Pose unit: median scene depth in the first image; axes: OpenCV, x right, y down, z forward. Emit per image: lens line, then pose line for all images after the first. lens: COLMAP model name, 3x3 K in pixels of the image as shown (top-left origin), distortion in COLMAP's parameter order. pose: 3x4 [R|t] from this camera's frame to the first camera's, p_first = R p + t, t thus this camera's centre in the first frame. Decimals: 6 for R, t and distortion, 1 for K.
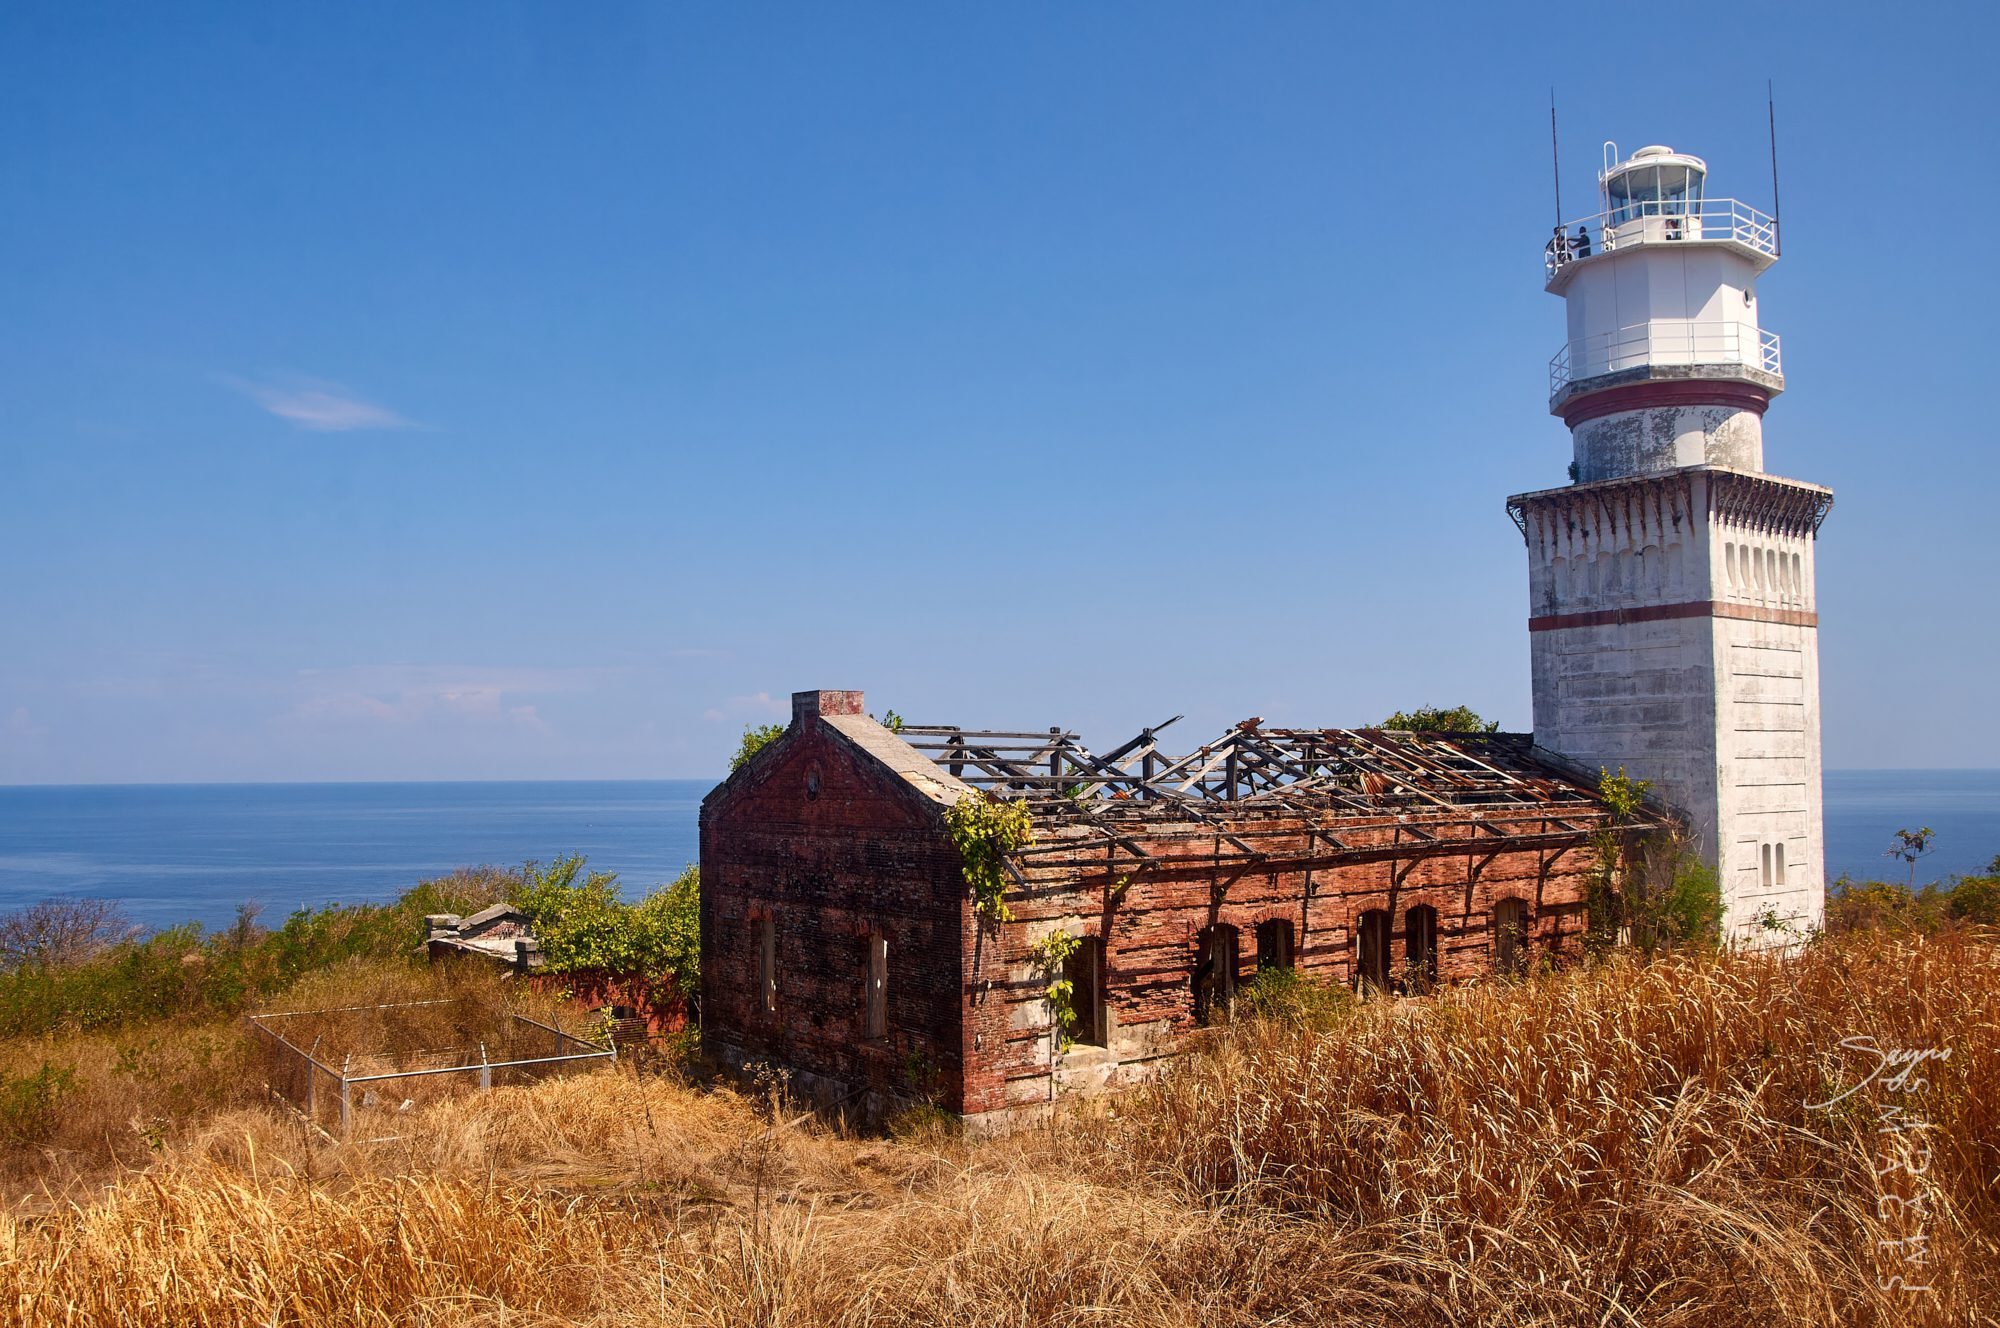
lens RADIAL K [[1568.4, 0, 1031.4], [0, 1568.4, 693.0], [0, 0, 1]] dist [-0.130345, 0.093314]
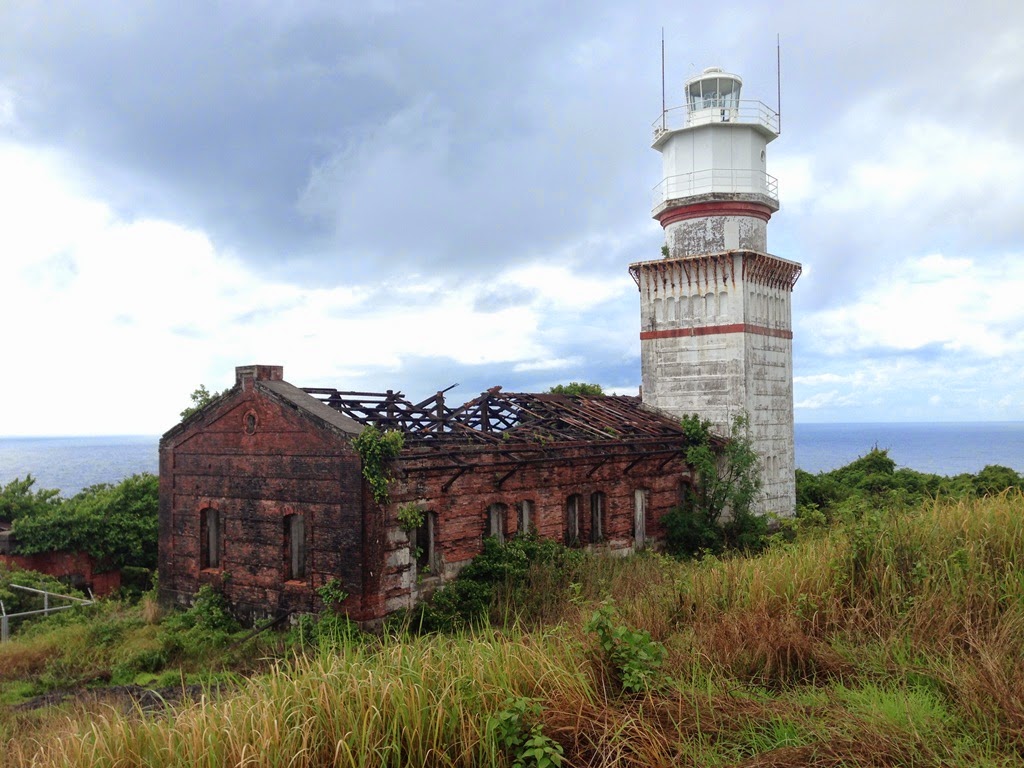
lens RADIAL K [[928.8, 0, 538.6], [0, 928.8, 389.8], [0, 0, 1]] dist [0.070272, 0.000665]
pose [[0.963388, 0.005746, 0.268049, -0.089459], [-0.009124, 0.999894, 0.011360, 0.007976], [-0.267955, -0.013390, 0.963338, -0.006272]]
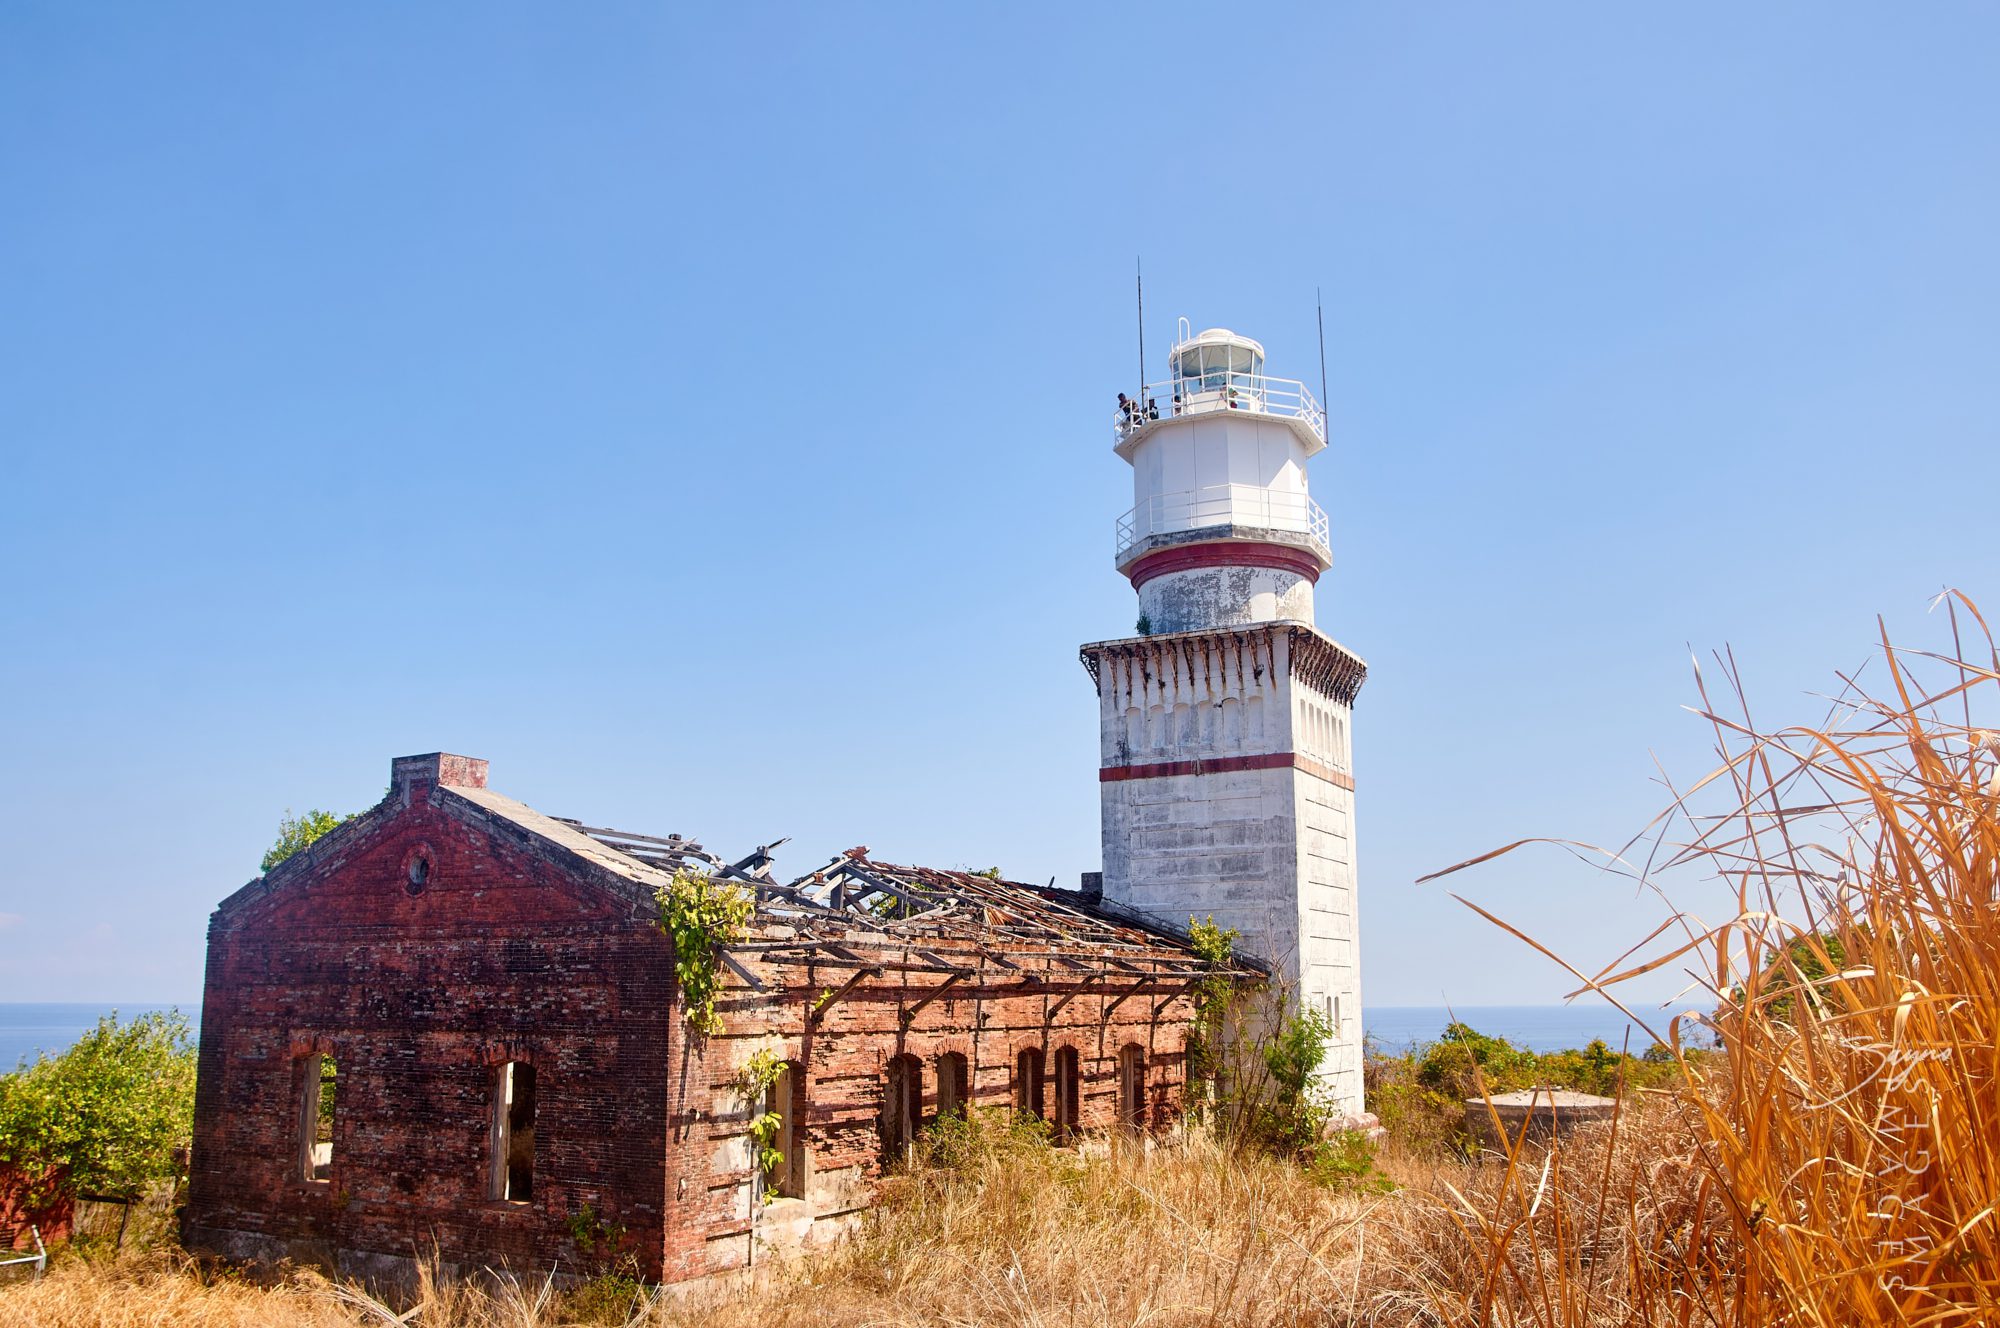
lens RADIAL K [[1568.4, 0, 1031.4], [0, 1568.4, 693.0], [0, 0, 1]] dist [-0.130345, 0.093314]
pose [[0.905206, 0.085536, 0.416277, -0.150762], [-0.023889, 0.988228, -0.151113, 0.062080], [-0.424302, 0.126844, 0.896593, 0.136578]]
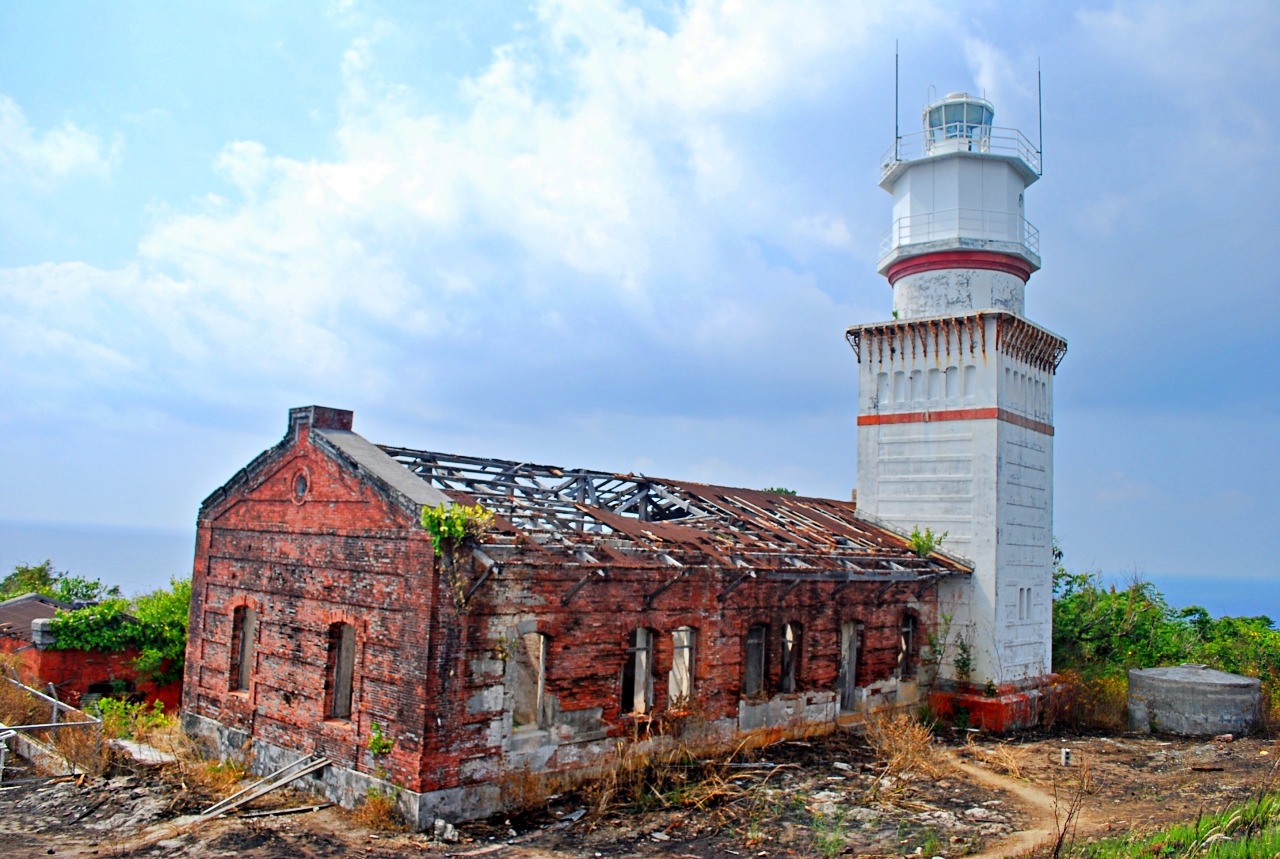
lens RADIAL K [[1004.4, 0, 664.5], [0, 1004.4, 431.3], [0, 0, 1]] dist [-0.070946, -0.003458]
pose [[0.977225, 0.074463, 0.198710, -0.022498], [-0.062595, 0.995896, -0.065362, 0.037735], [-0.202762, 0.051435, 0.977876, 0.190398]]
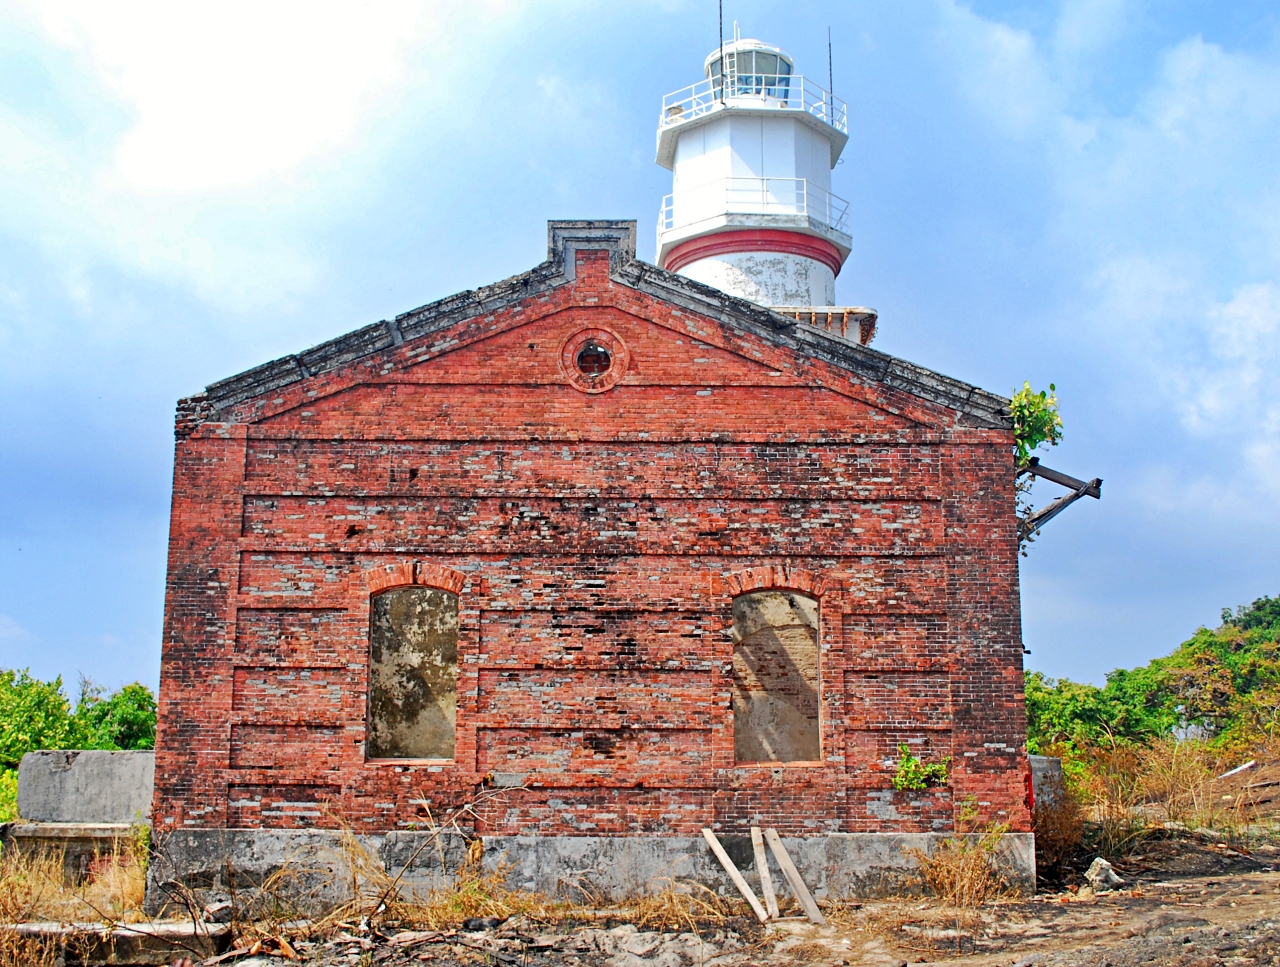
lens RADIAL K [[1416.9, 0, 666.0], [0, 1416.9, 484.2], [0, 0, 1]] dist [-0.054769, -0.001840]
pose [[0.587458, 0.163363, 0.792594, -0.448582], [-0.047582, 0.984691, -0.167689, 0.158556], [-0.807855, 0.060797, 0.586238, 0.516325]]
